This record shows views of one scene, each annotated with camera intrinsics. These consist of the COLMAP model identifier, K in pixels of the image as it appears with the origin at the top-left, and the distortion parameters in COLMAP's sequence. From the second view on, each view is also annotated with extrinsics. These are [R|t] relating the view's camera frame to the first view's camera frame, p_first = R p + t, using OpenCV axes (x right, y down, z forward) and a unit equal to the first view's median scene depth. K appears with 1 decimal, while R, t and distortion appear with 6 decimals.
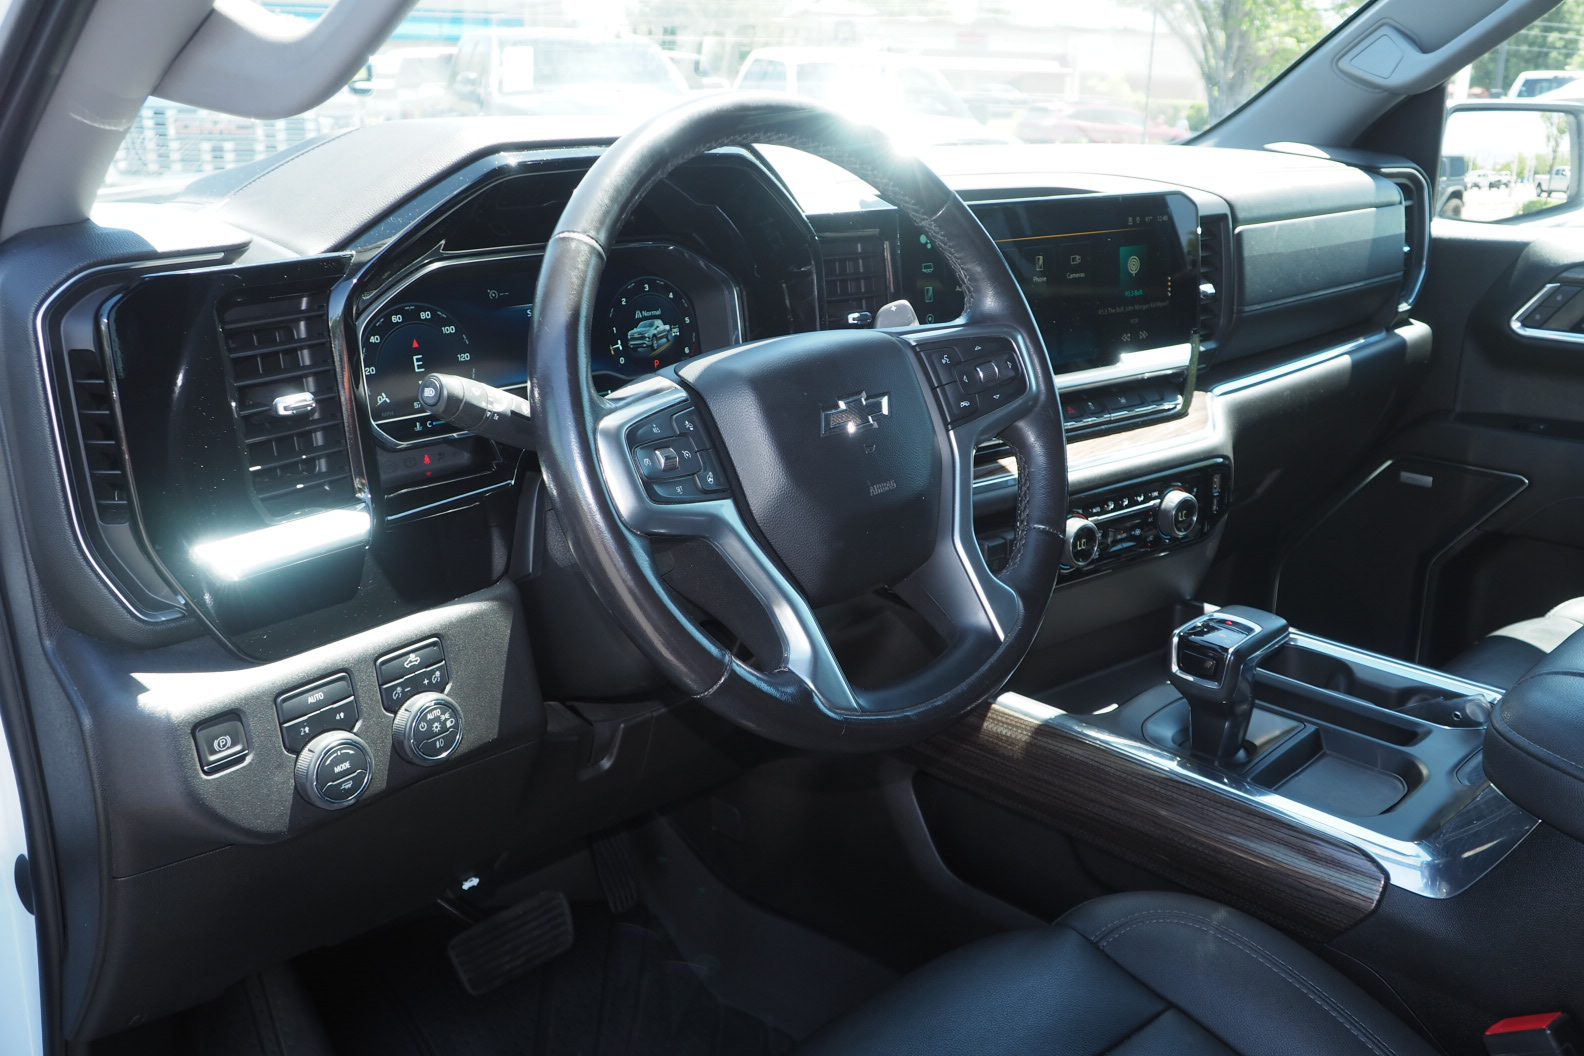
lens RADIAL K [[1326.8, 0, 792.0], [0, 1326.8, 528.0], [0, 0, 1]] dist [-0.014039, -0.001869]
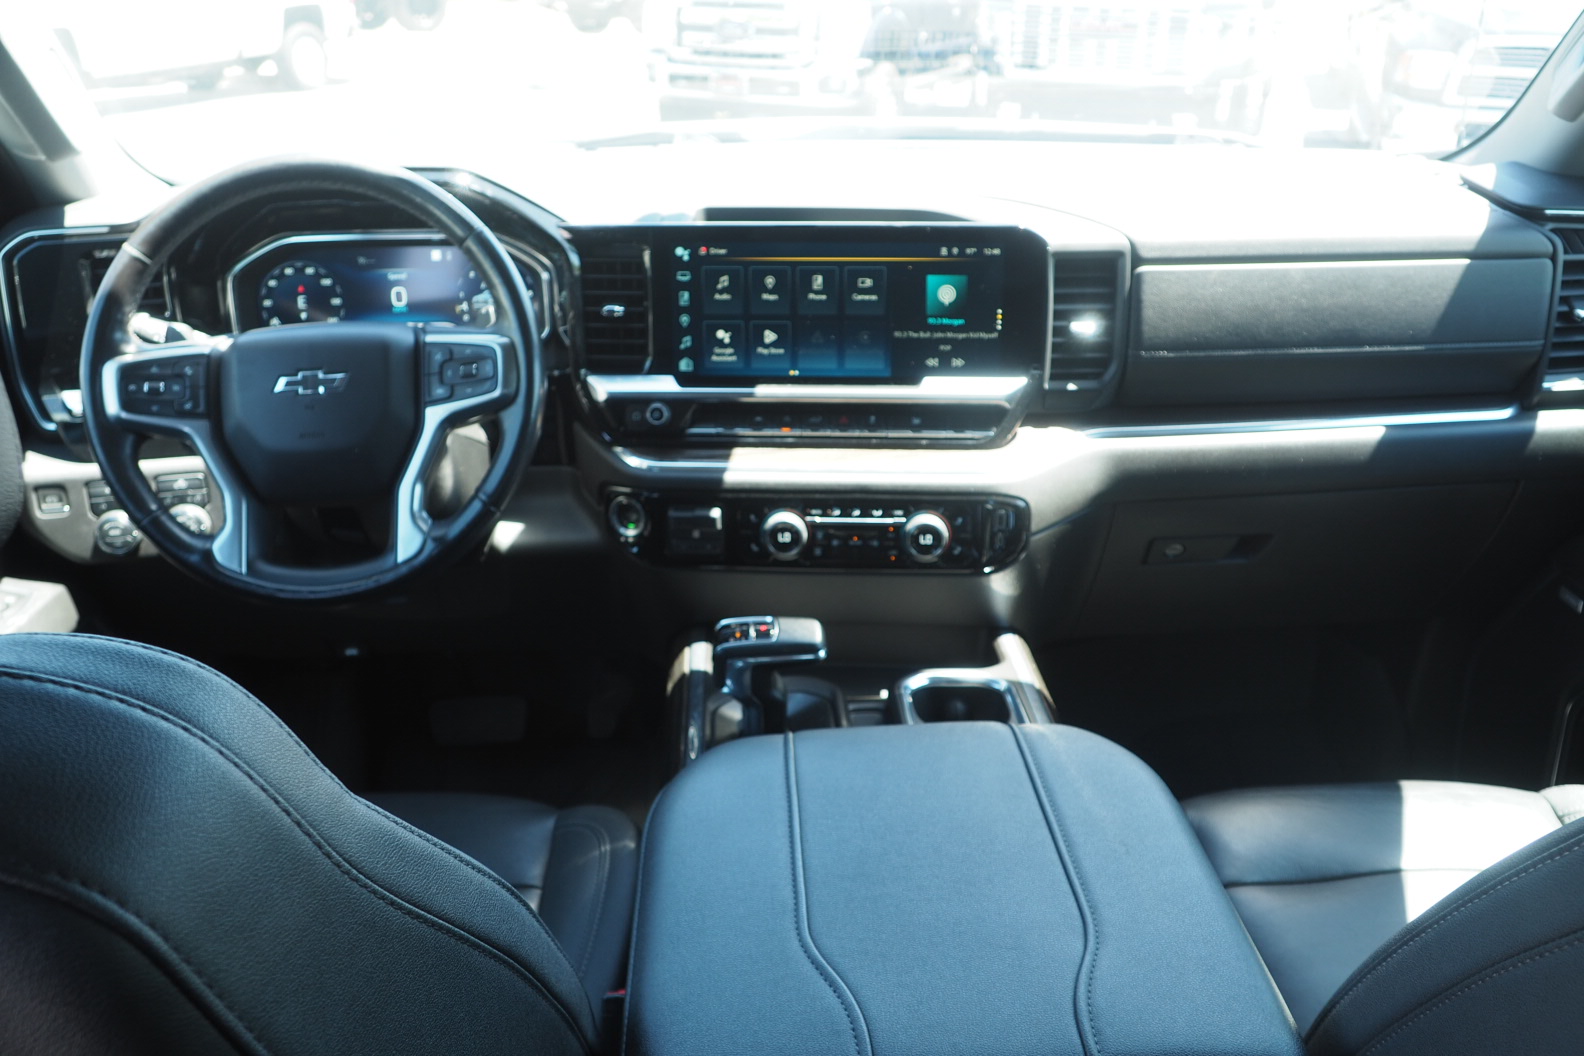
lens RADIAL K [[1326.8, 0, 792.0], [0, 1326.8, 528.0], [0, 0, 1]] dist [-0.014039, -0.001869]
pose [[0.768328, 0.239578, -0.593527, 0.816805], [-0.191812, 0.970871, 0.143591, -0.145088], [0.610640, 0.003520, 0.791901, 0.102041]]
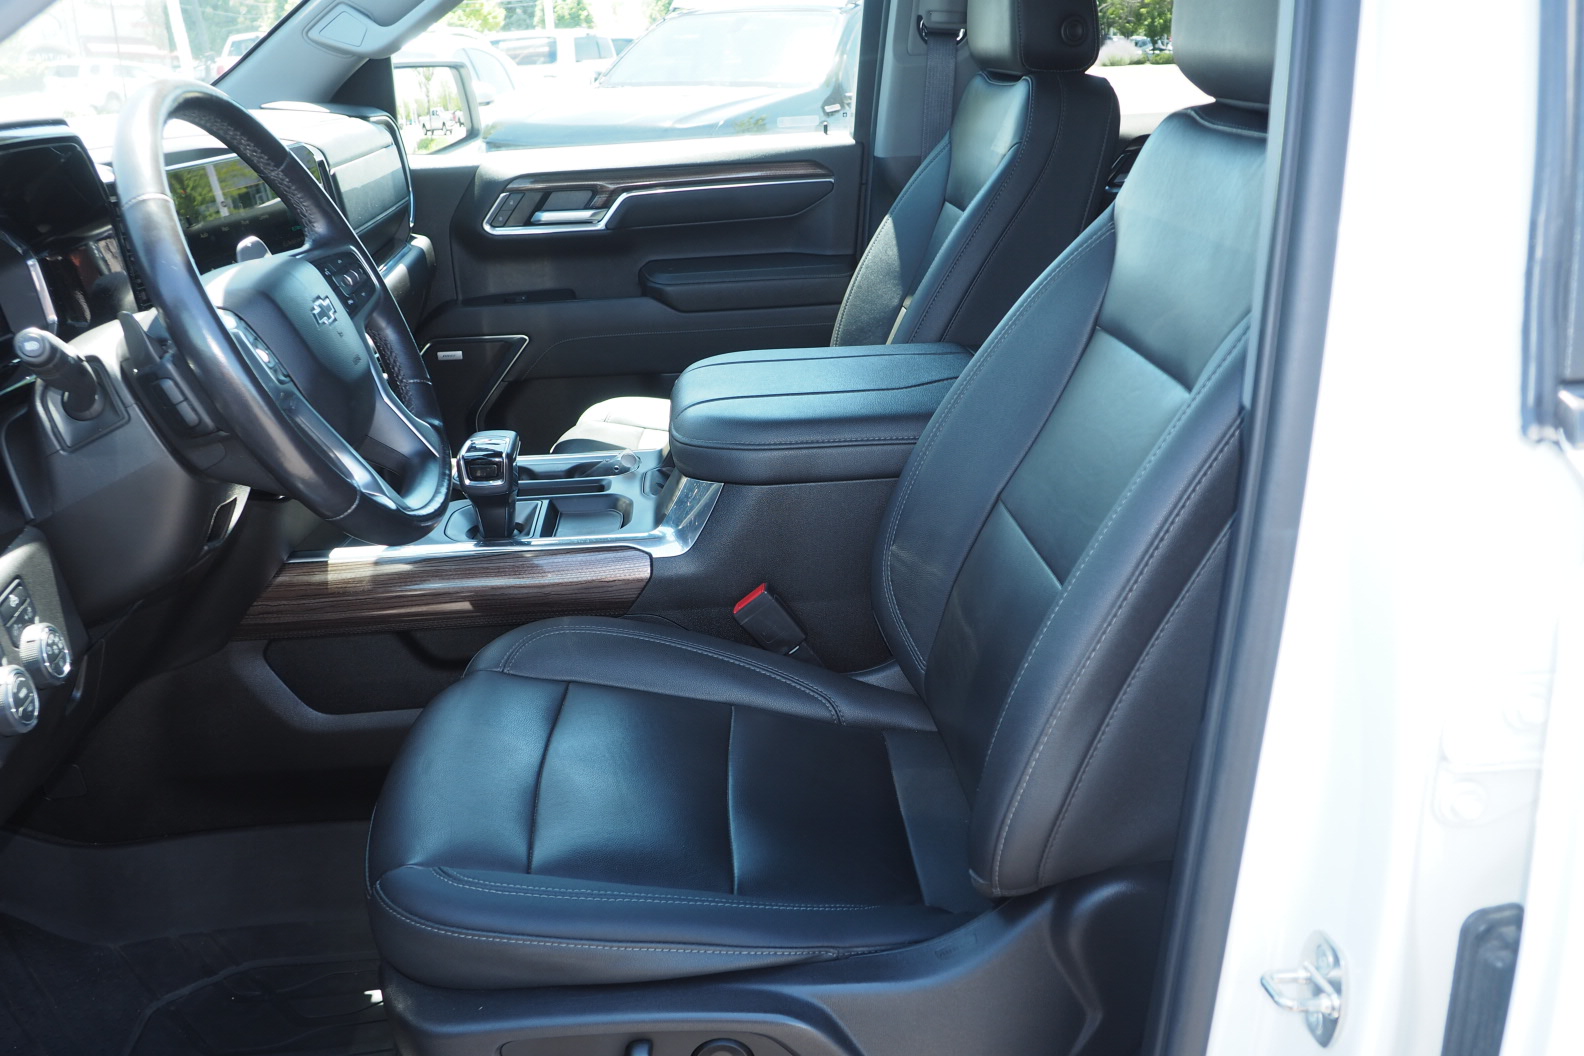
lens RADIAL K [[1326.8, 0, 792.0], [0, 1326.8, 528.0], [0, 0, 1]] dist [-0.014039, -0.001869]
pose [[0.628237, -0.279372, 0.726133, -0.430599], [0.257756, 0.955336, 0.144550, 0.032553], [-0.734085, 0.096354, 0.672187, -0.148218]]
